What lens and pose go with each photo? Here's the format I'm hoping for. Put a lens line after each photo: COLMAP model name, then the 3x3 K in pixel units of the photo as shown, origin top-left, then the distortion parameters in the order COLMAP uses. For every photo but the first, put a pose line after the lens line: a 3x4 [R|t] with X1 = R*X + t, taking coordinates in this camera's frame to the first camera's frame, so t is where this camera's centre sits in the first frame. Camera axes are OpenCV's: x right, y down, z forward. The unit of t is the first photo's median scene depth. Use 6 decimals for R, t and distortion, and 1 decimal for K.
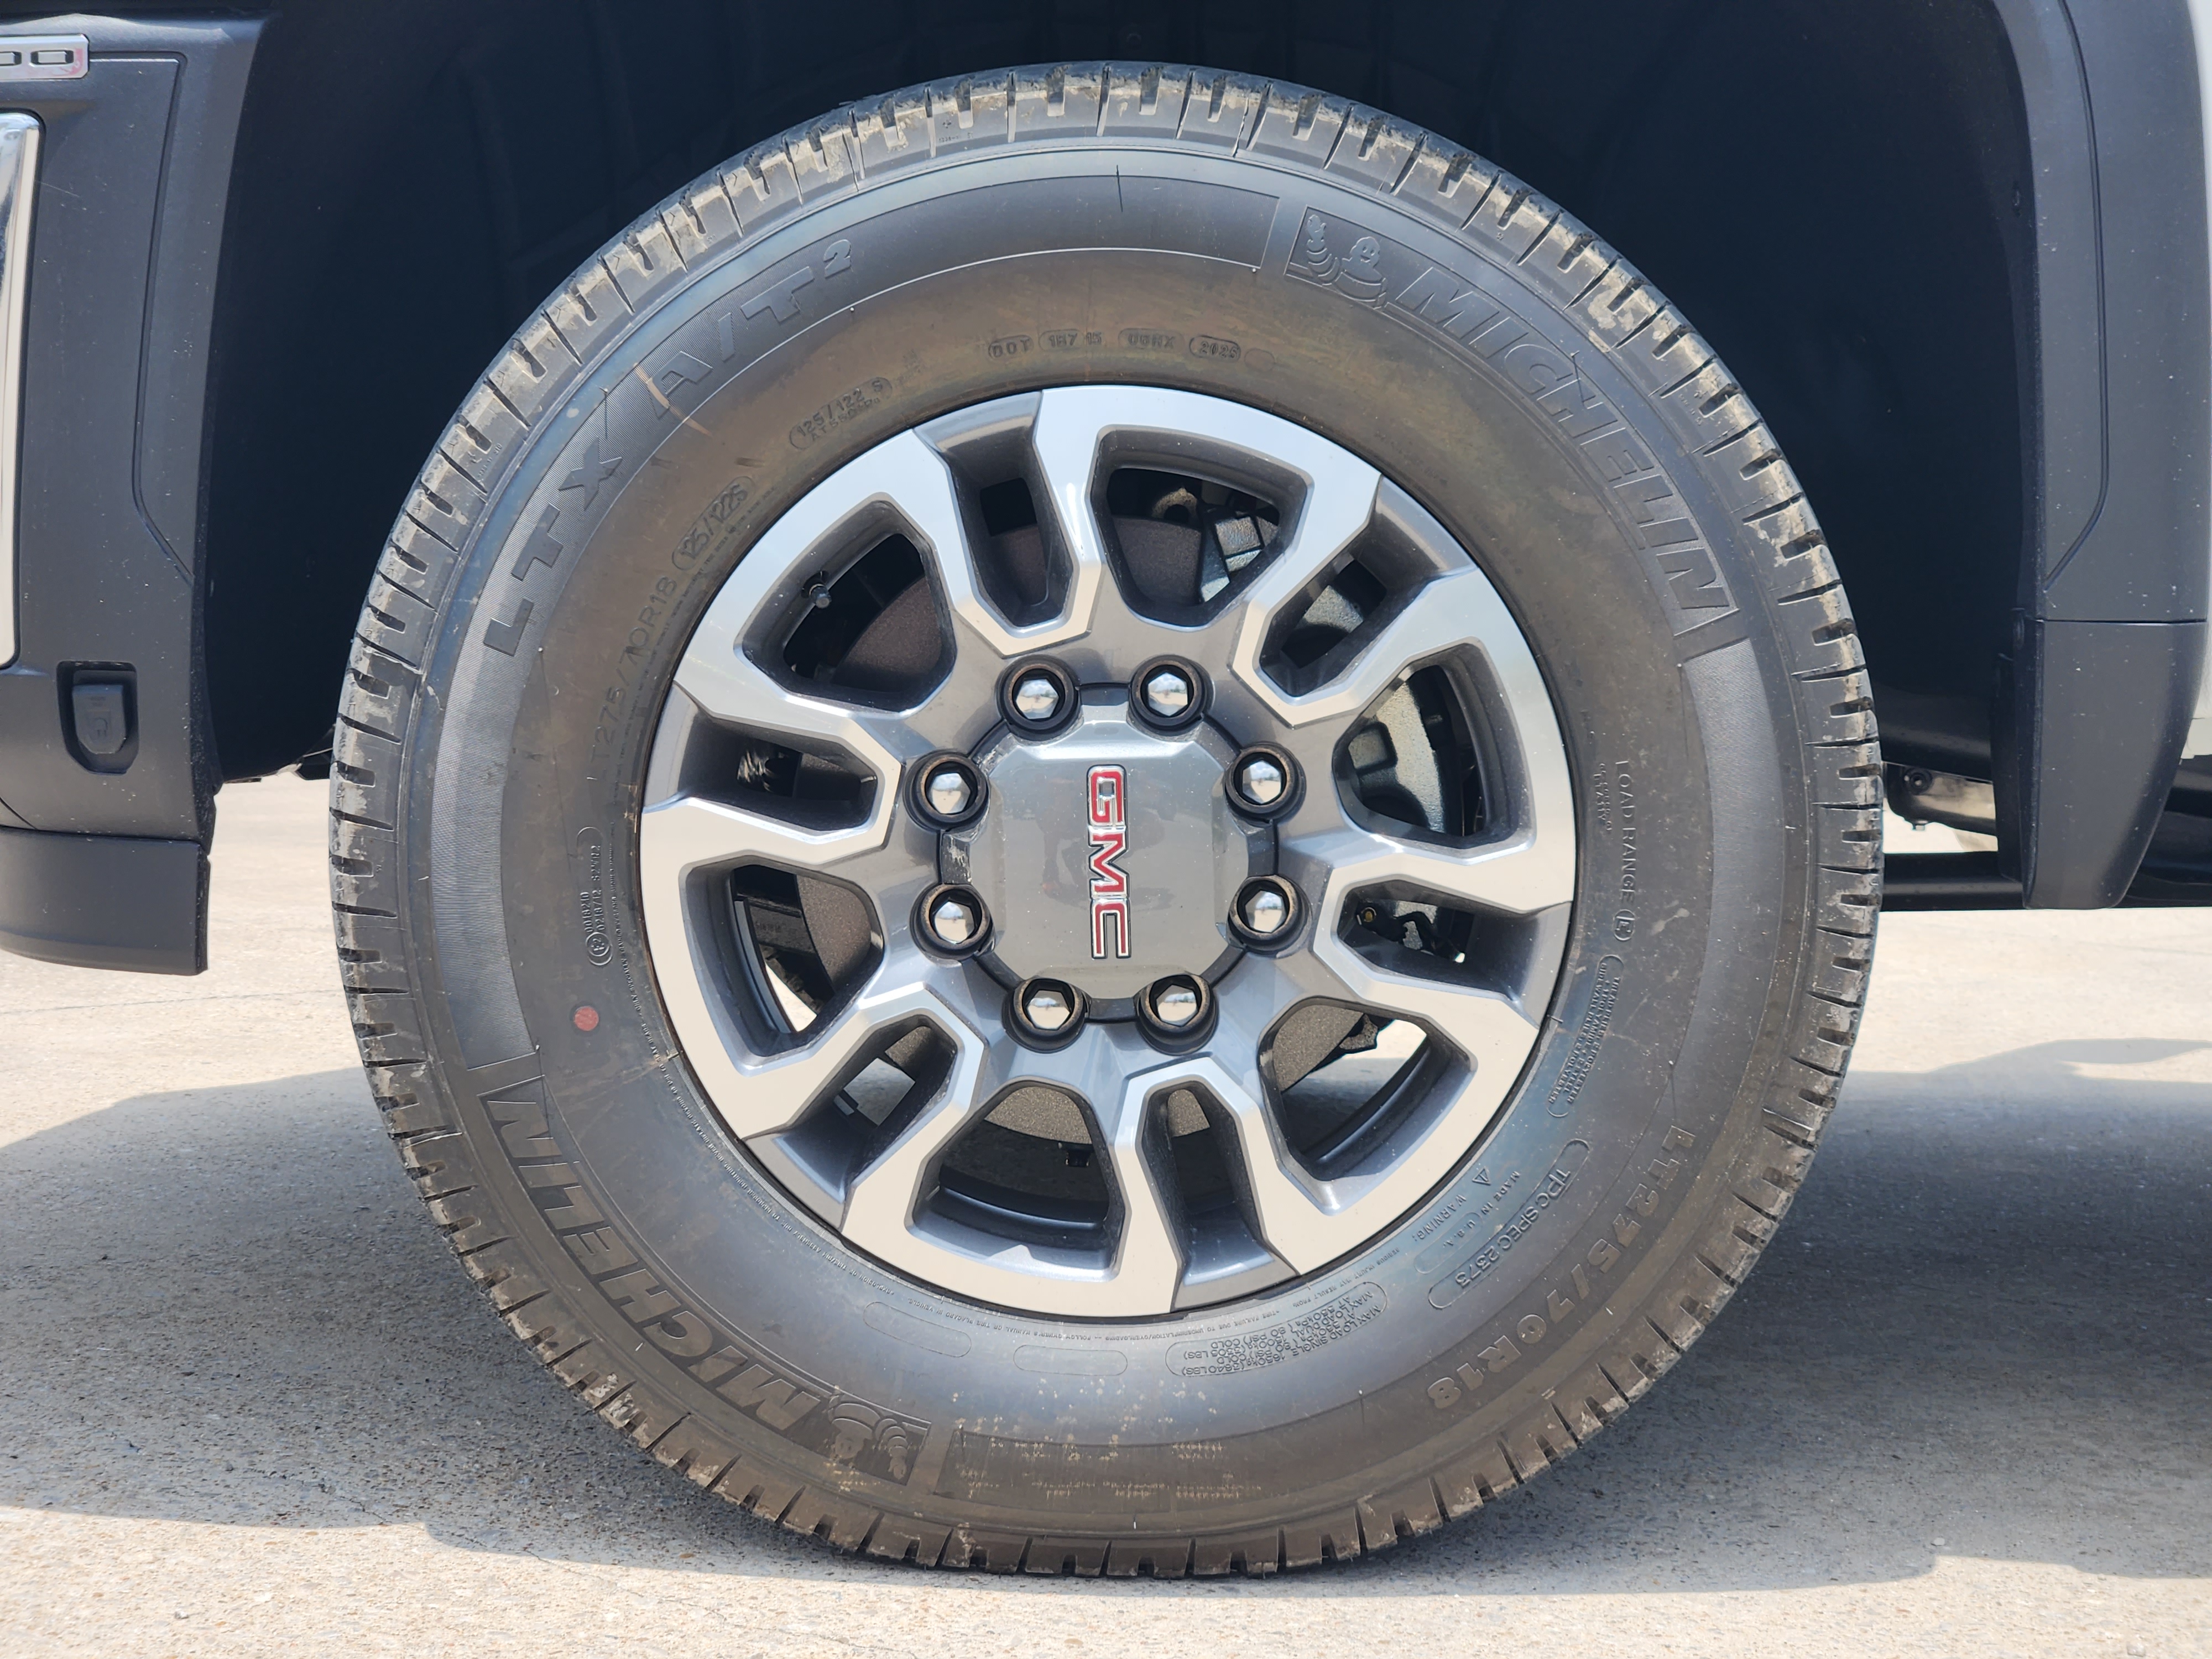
lens RADIAL K [[4424.2, 0, 1106.0], [0, 4424.2, 829.5], [0, 0, 1]] dist [-0.314073, 4.440828]
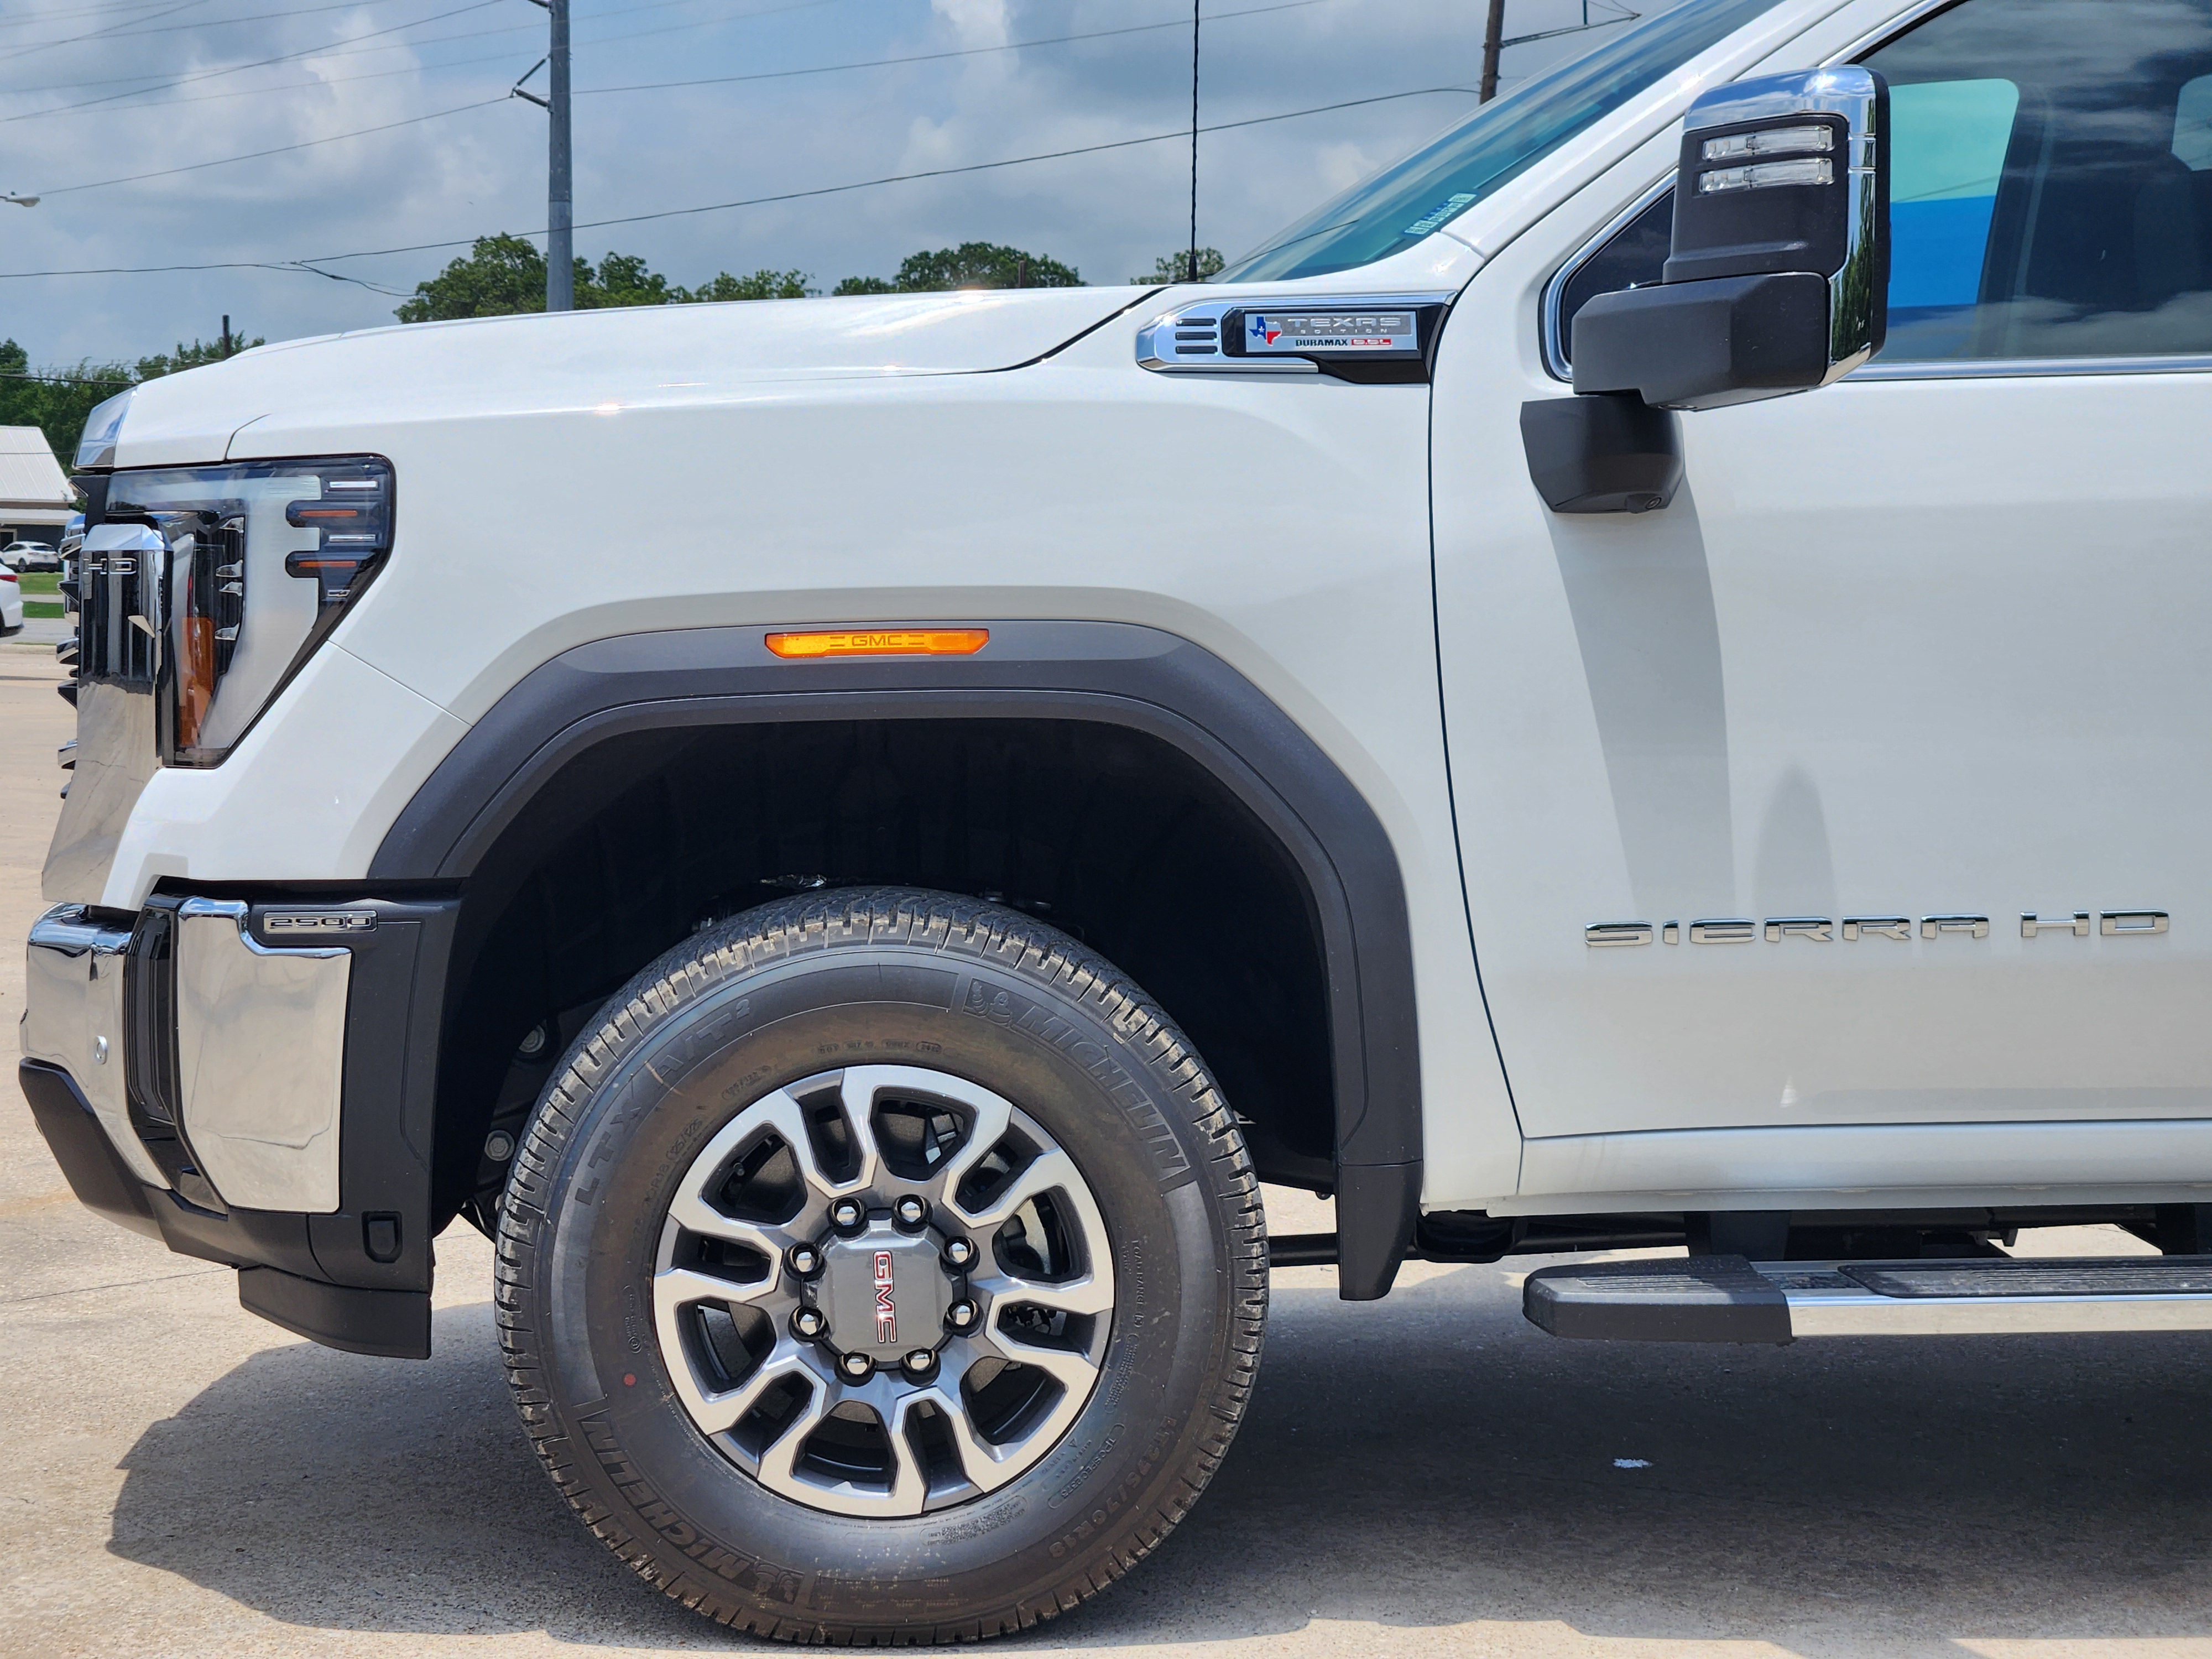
lens RADIAL K [[4436.7, 0, 1106.0], [0, 4436.7, 829.5], [0, 0, 1]] dist [-0.487997, 6.372467]
pose [[0.997896, -0.024575, 0.059993, -0.014220], [0.024903, 0.999679, -0.004734, -0.194408], [-0.059858, 0.006218, 0.998188, -1.030315]]
